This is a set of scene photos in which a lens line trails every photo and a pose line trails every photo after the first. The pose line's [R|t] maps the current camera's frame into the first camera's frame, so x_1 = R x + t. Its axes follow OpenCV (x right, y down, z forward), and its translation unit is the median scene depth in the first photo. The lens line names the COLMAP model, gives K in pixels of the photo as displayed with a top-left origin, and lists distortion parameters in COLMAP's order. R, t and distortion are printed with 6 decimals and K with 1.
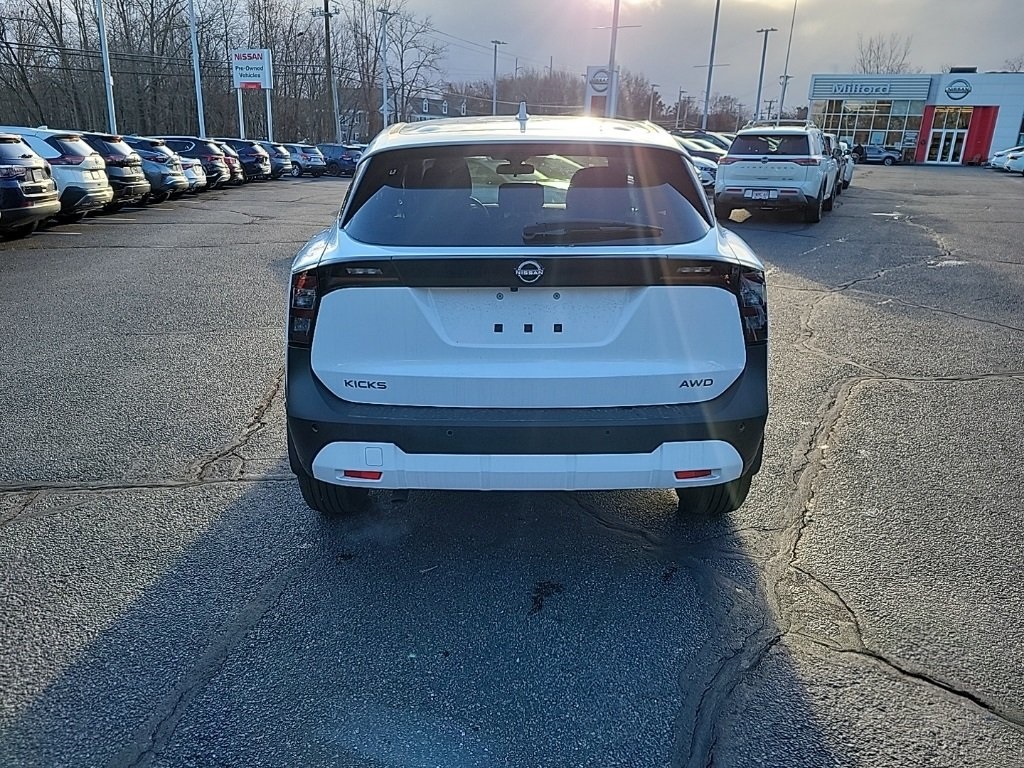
lens RADIAL K [[772.3, 0, 493.6], [0, 772.3, 390.2], [0, 0, 1]] dist [0.045348, -0.016713]
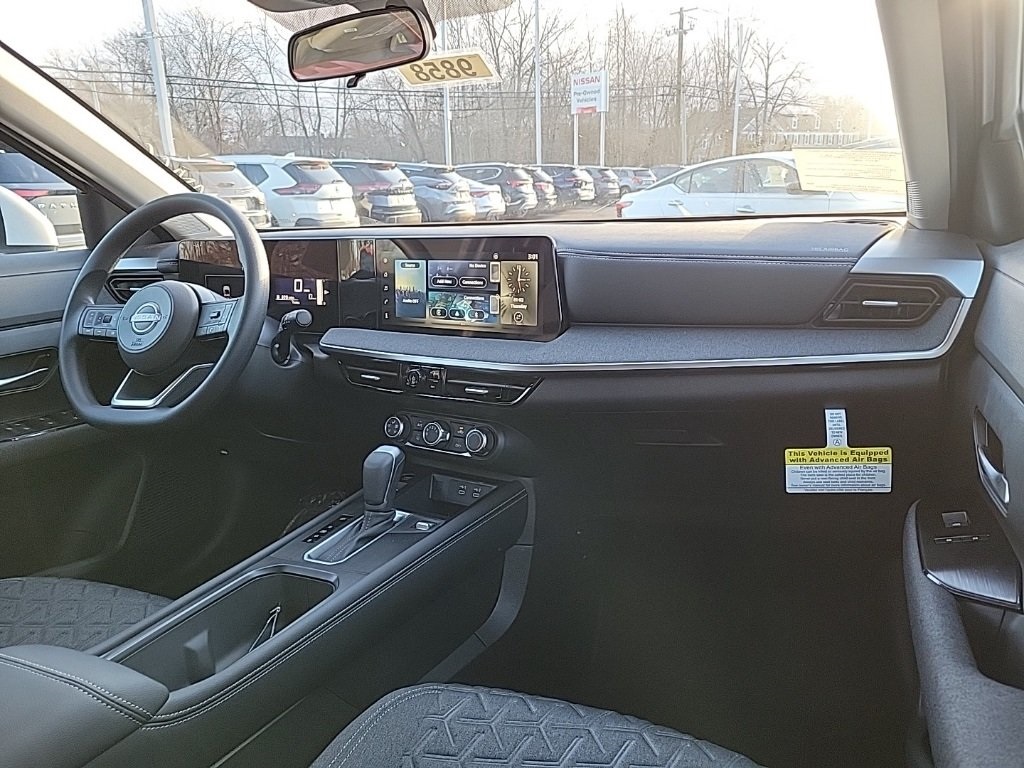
lens RADIAL K [[772.3, 0, 522.0], [0, 772.3, 373.9], [0, 0, 1]] dist [0.045348, -0.016713]
pose [[0.913626, 0.059029, -0.402248, 0.027674], [-0.079476, 0.996246, -0.034317, -0.036665], [0.398713, 0.063322, 0.914887, 0.153250]]
